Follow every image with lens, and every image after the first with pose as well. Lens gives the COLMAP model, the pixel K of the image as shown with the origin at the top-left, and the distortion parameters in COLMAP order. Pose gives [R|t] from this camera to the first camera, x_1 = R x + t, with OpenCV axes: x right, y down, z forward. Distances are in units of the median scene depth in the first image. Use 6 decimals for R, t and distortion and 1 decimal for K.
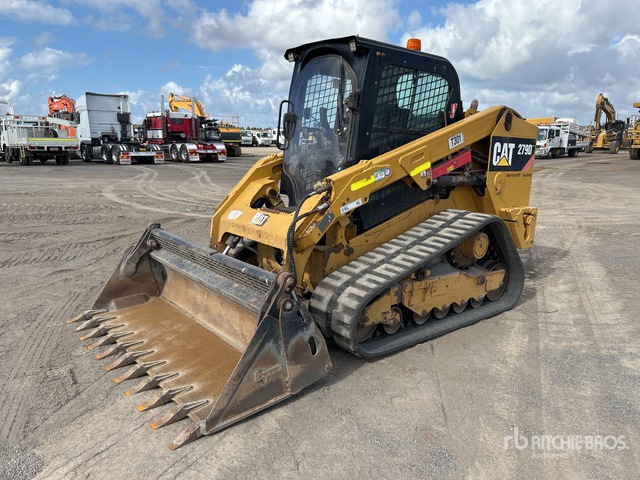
lens RADIAL K [[485.5, 0, 315.8], [0, 485.5, 236.0], [0, 0, 1]] dist [-0.012390, -0.008751]
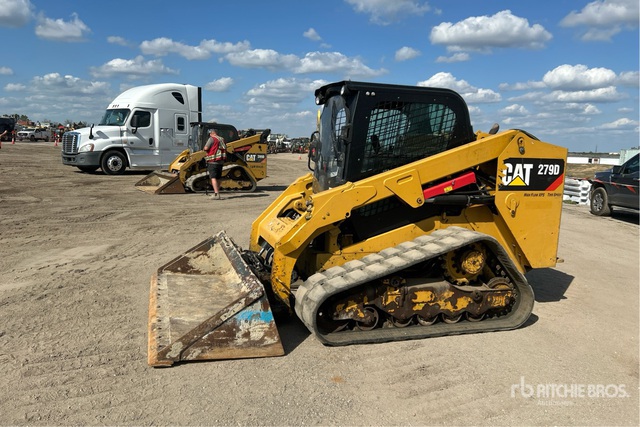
lens RADIAL K [[450.1, 0, 318.4], [0, 450.1, 199.5], [0, 0, 1]] dist [0.004230, -0.000530]
pose [[0.929973, 0.028730, -0.366503, 0.368369], [-0.057511, 0.996037, -0.067850, -0.027846], [0.363101, 0.084176, 0.927940, -0.046639]]
